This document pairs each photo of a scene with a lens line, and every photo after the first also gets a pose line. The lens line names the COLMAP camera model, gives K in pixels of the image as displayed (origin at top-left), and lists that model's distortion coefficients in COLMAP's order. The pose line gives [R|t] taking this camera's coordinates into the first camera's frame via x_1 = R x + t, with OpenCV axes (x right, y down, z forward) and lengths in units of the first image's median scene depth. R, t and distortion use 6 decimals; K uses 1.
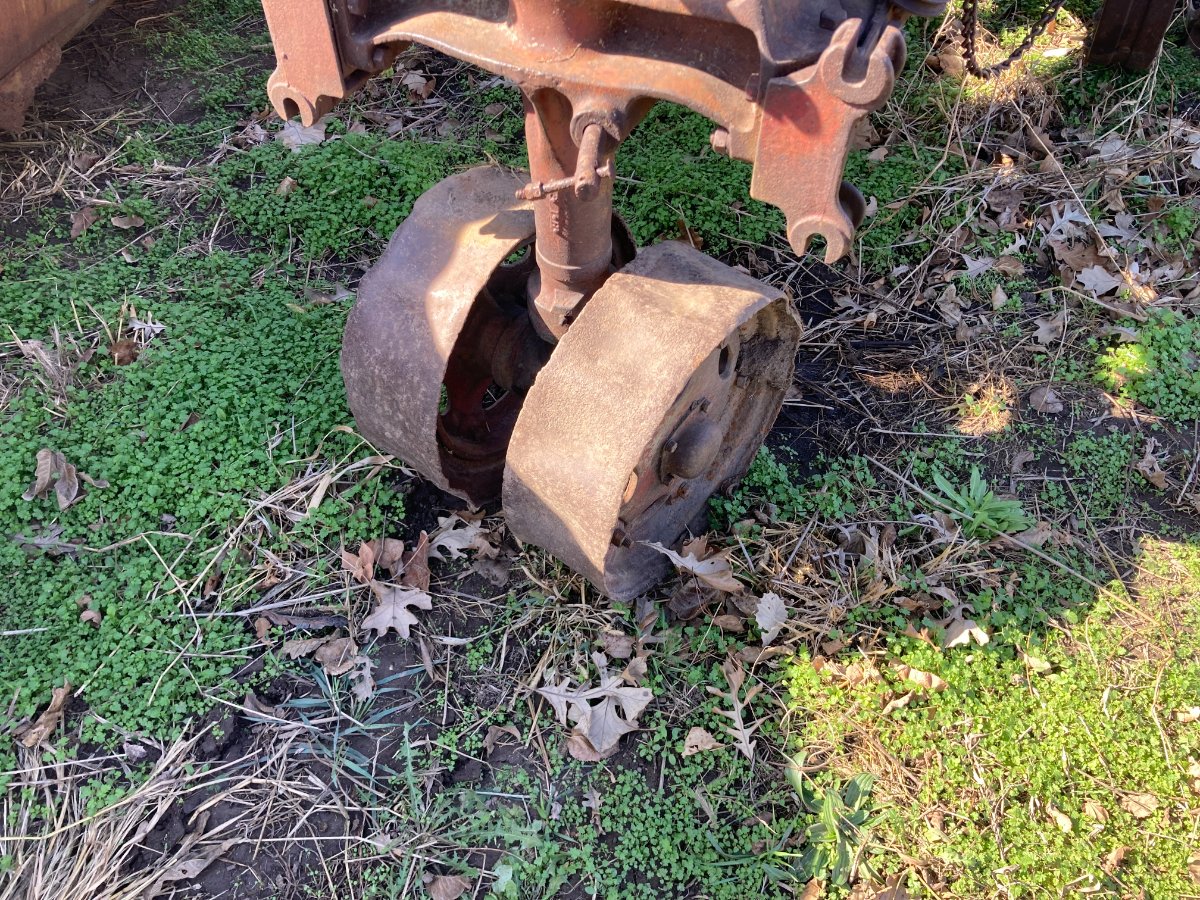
lens RADIAL K [[988.2, 0, 600.2], [0, 988.2, 445.3], [0, 0, 1]] dist [0.010471, -0.002685]
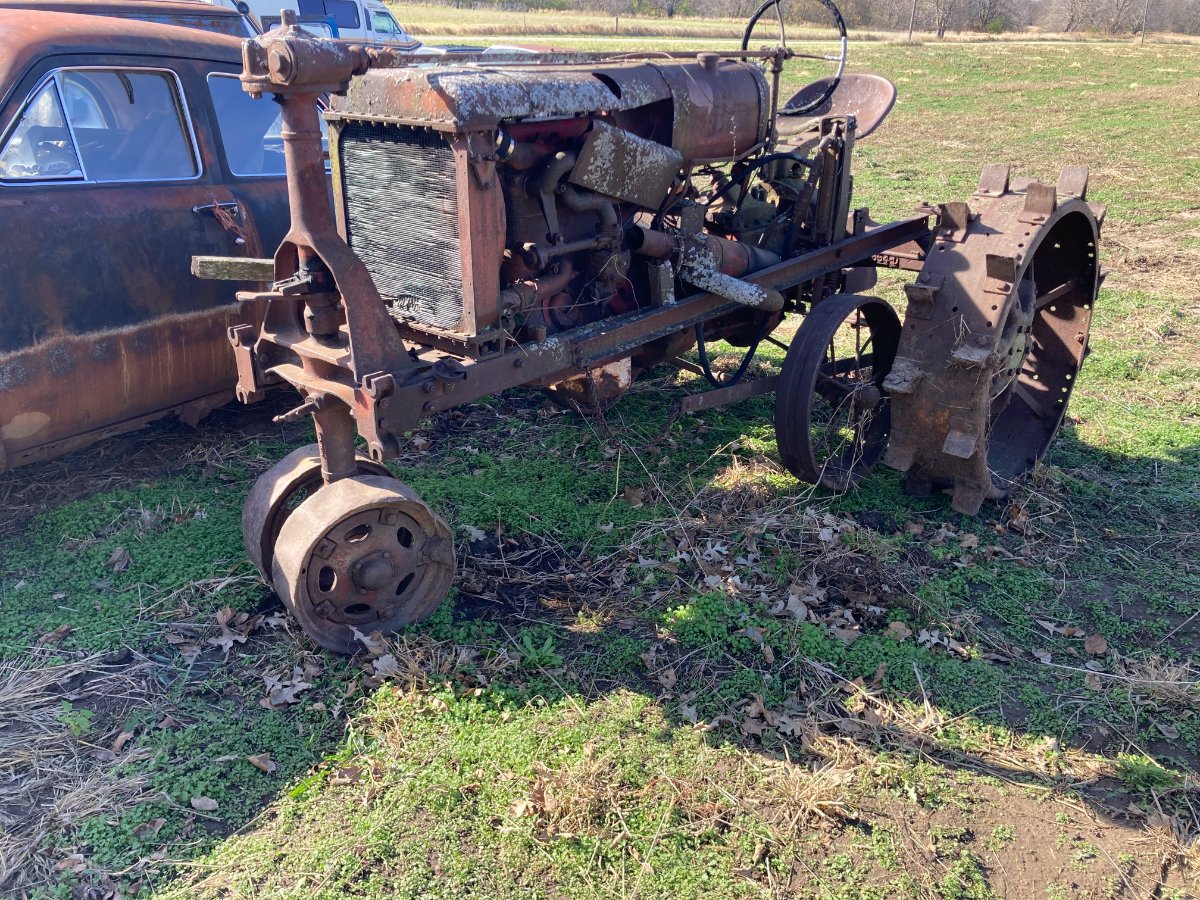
lens RADIAL K [[988.2, 0, 600.2], [0, 988.2, 445.3], [0, 0, 1]] dist [0.010471, -0.002685]
pose [[0.952858, 0.118600, -0.279276, 1.135591], [-0.230757, 0.880908, -0.413223, 0.530933], [0.197008, 0.458187, 0.866748, -0.832682]]
